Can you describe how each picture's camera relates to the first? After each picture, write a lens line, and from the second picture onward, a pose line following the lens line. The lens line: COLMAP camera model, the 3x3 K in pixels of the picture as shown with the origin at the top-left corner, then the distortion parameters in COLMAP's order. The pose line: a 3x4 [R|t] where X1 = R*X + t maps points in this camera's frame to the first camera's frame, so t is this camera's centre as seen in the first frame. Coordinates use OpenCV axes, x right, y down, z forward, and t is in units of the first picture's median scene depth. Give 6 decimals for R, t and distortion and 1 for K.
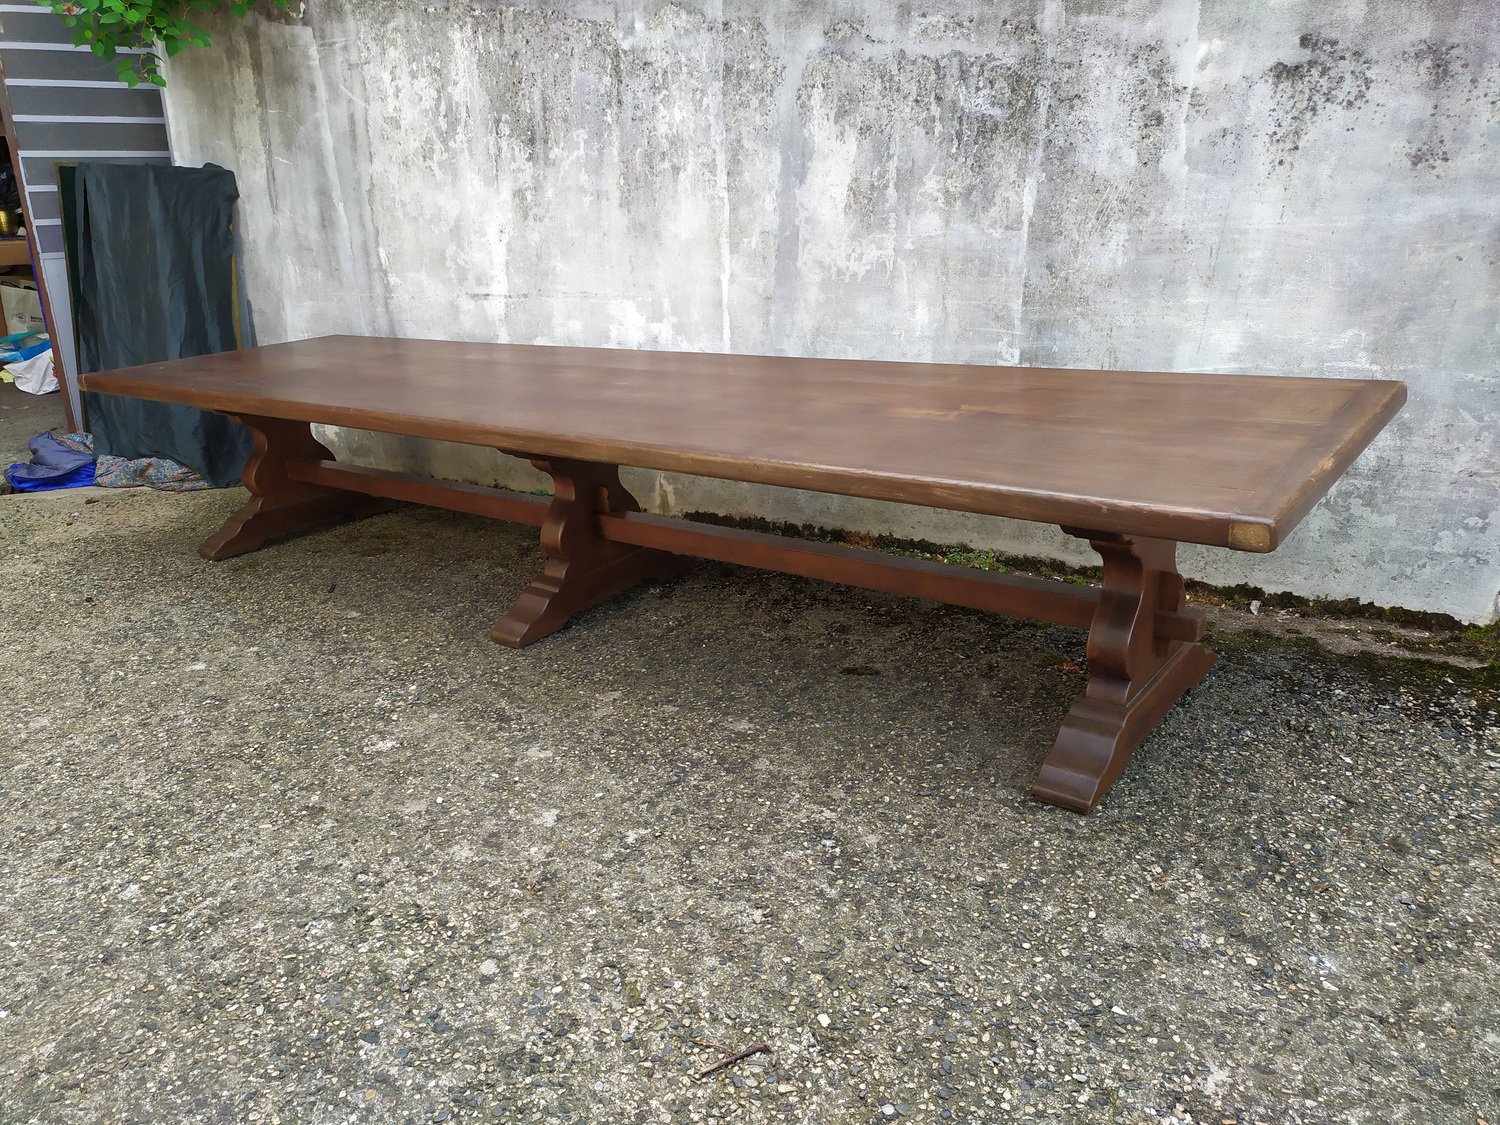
lens RADIAL K [[1116.5, 0, 755.1], [0, 1116.5, 565.5], [0, 0, 1]] dist [0.074418, -0.083500]
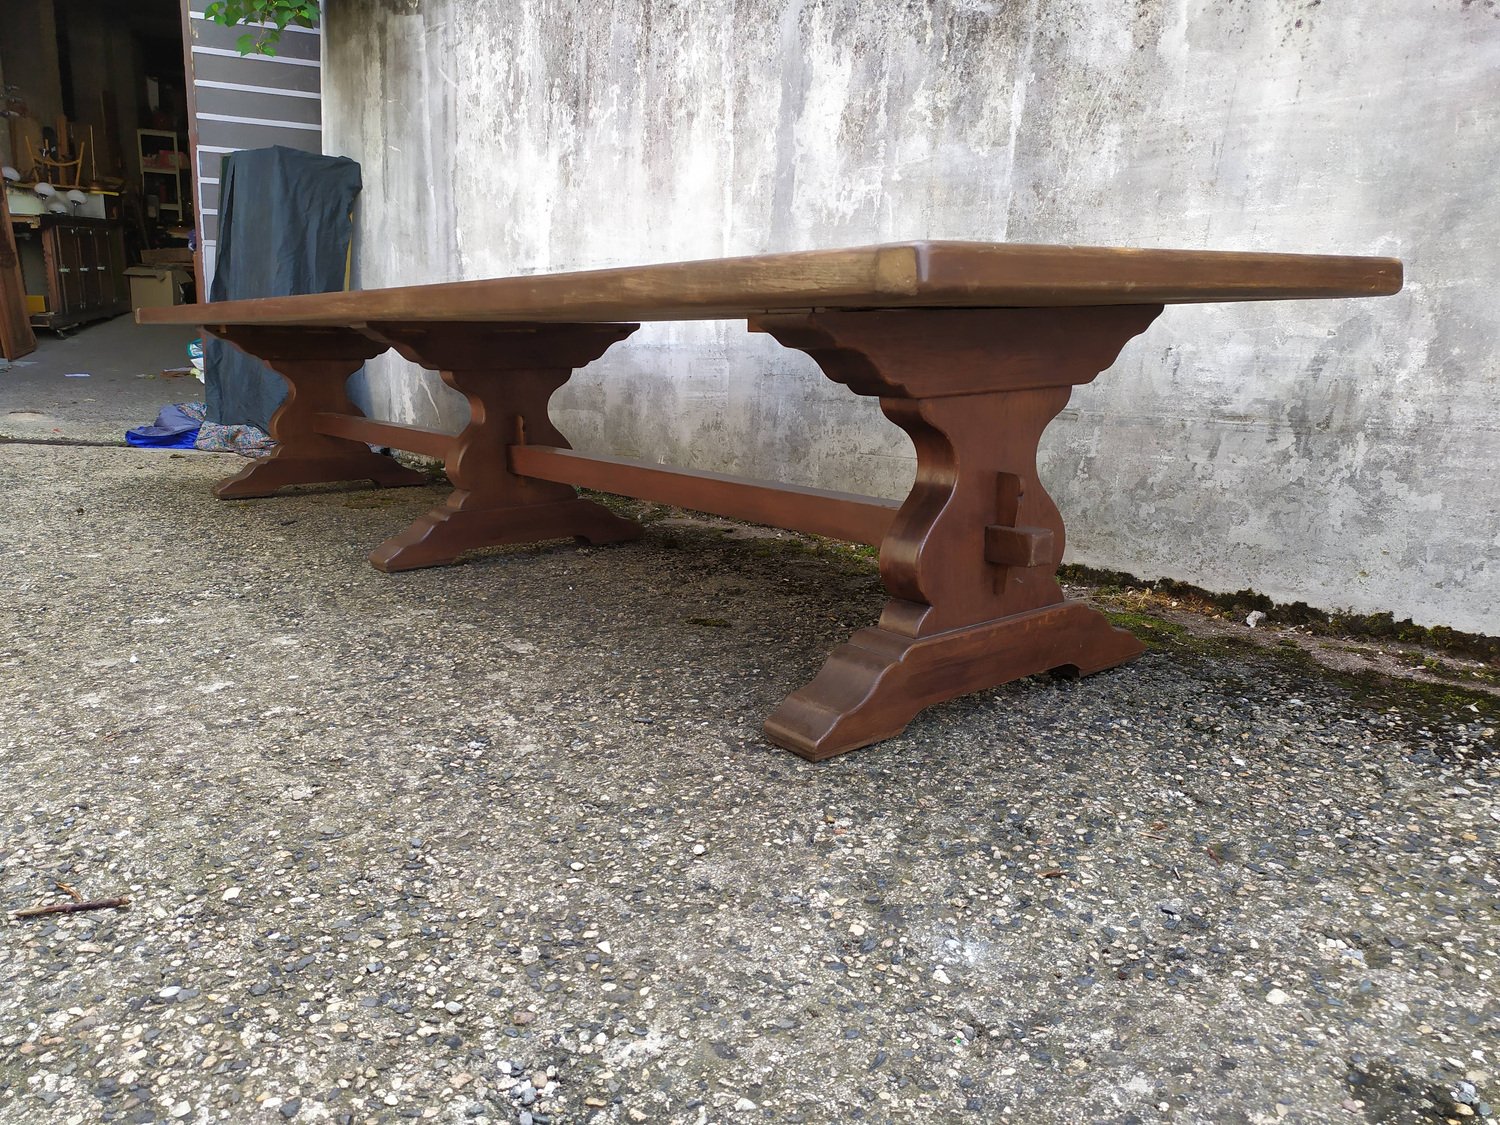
lens RADIAL K [[1125.5, 0, 756.3], [0, 1125.5, 561.3], [0, 0, 1]] dist [0.082695, -0.100073]
pose [[0.965686, 0.111153, -0.234723, 0.260690], [-0.140300, 0.983831, -0.111324, 0.113716], [0.218553, 0.140435, 0.965667, 0.170168]]
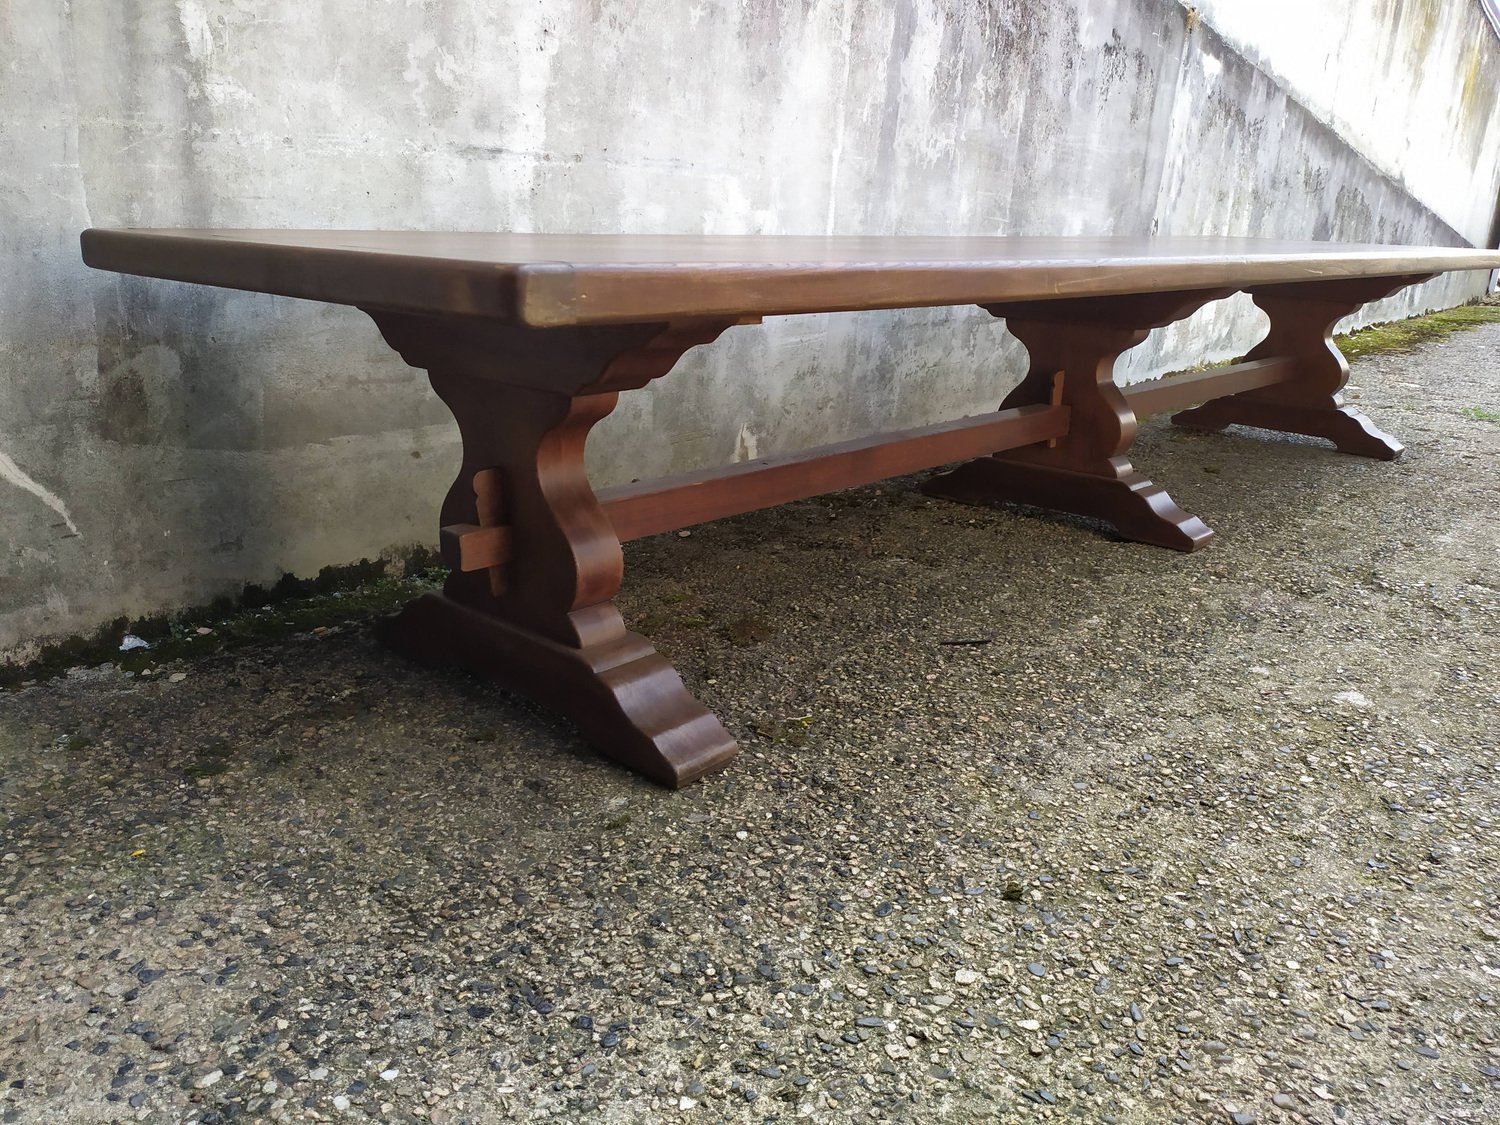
lens RADIAL K [[1149.7, 0, 769.7], [0, 1149.7, 554.7], [0, 0, 1]] dist [0.093484, -0.130705]
pose [[0.072635, -0.215595, 0.973778, -1.001526], [0.292722, 0.937966, 0.185832, -0.165177], [-0.953435, 0.271548, 0.131239, 1.096810]]
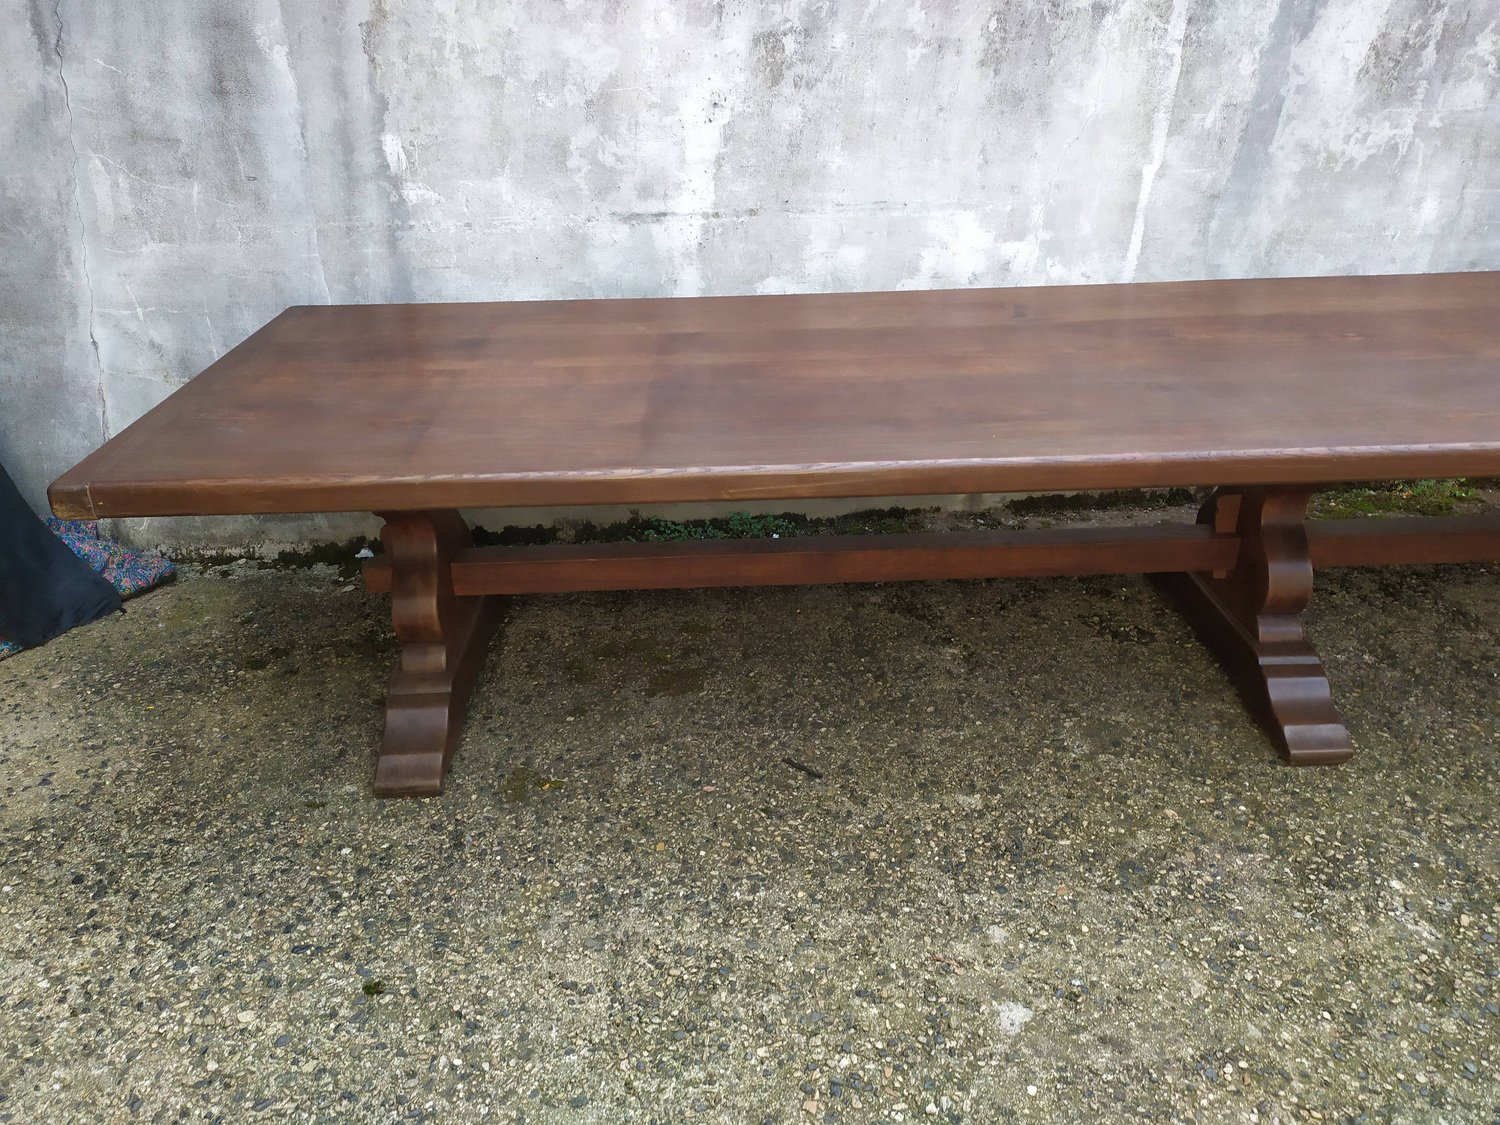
lens RADIAL K [[1155.9, 0, 749.7], [0, 1155.9, 560.0], [0, 0, 1]] dist [0.055301, -0.049916]
pose [[0.766141, -0.241092, 0.595737, -0.781366], [0.176155, 0.970245, 0.166112, -0.199445], [-0.618059, -0.022323, 0.785815, 0.614464]]
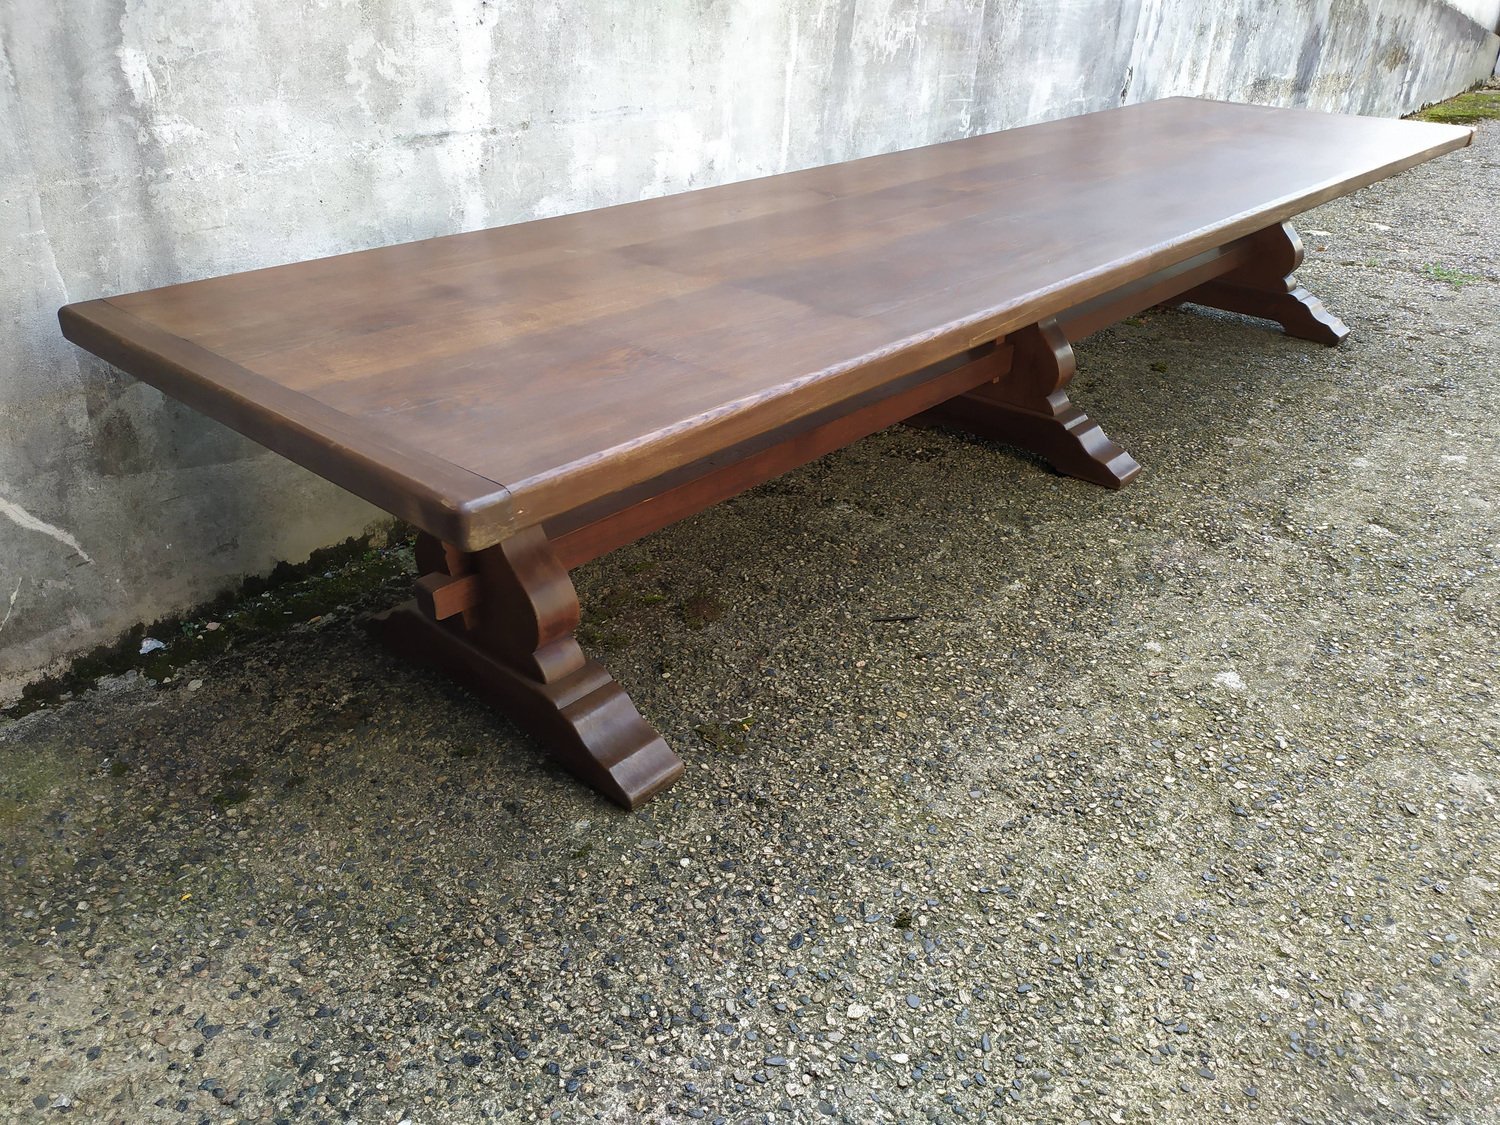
lens RADIAL K [[1134.1, 0, 759.4], [0, 1134.1, 569.2], [0, 0, 1]] dist [0.089316, -0.128843]
pose [[0.067719, -0.417777, 0.906022, -1.010640], [0.306229, 0.872977, 0.379651, -0.282740], [-0.949546, 0.251741, 0.187052, 1.034287]]
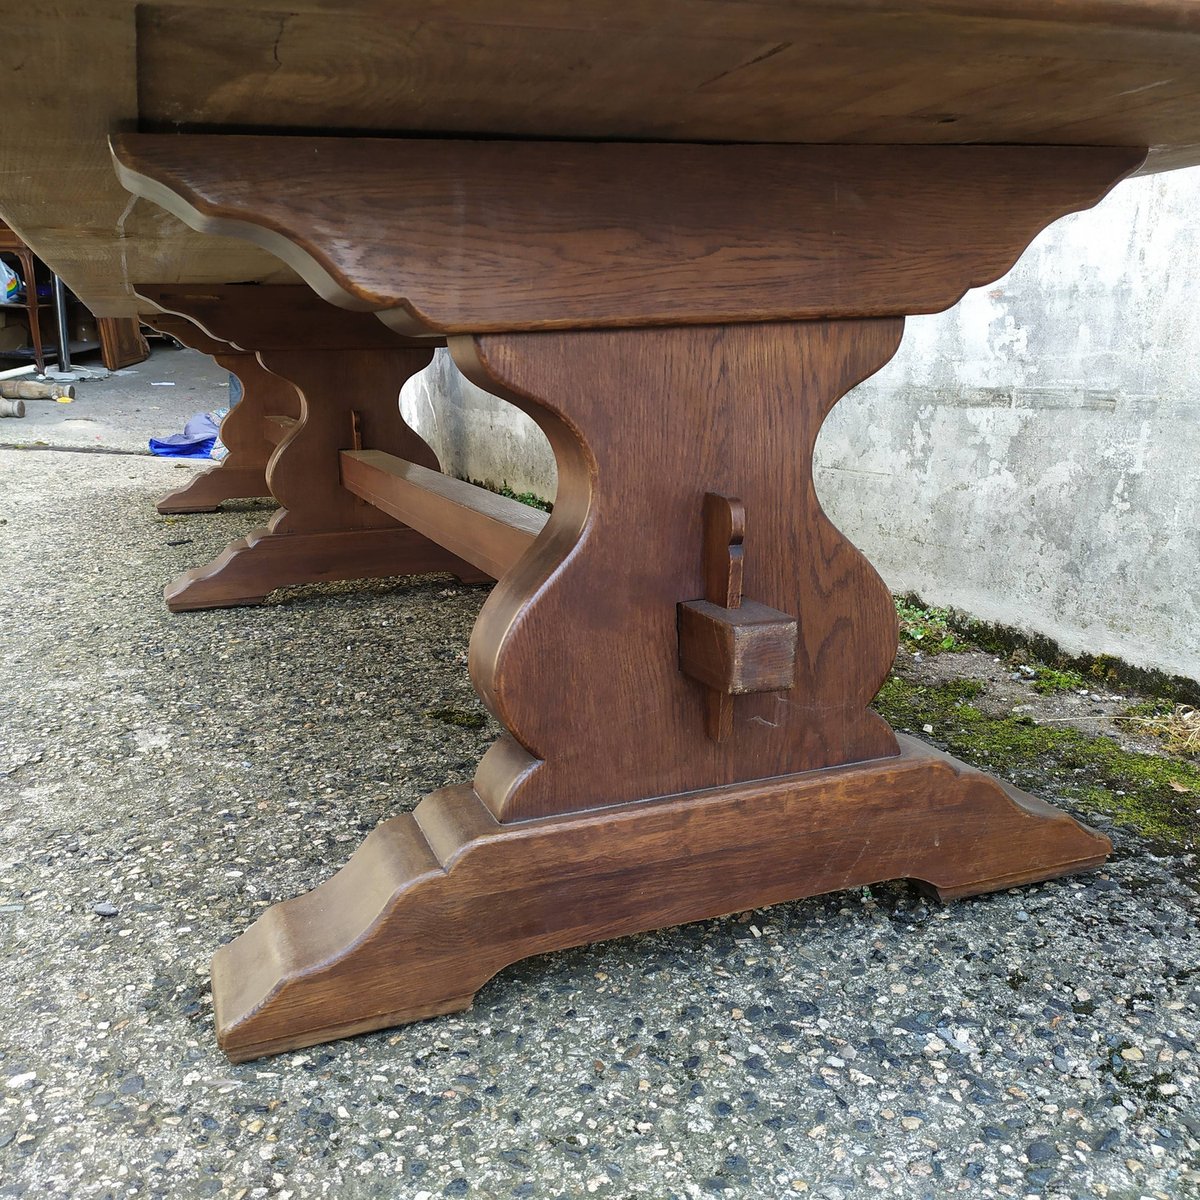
lens RADIAL K [[1190.1, 0, 600.0], [0, 1190.1, 600.0], [0, 0, 1]] dist [0.113230, -0.165148]
pose [[0.848721, 0.154555, -0.505753, 0.358033], [-0.207304, 0.977033, -0.049308, 0.044211], [0.486517, 0.146693, 0.861268, 0.439954]]
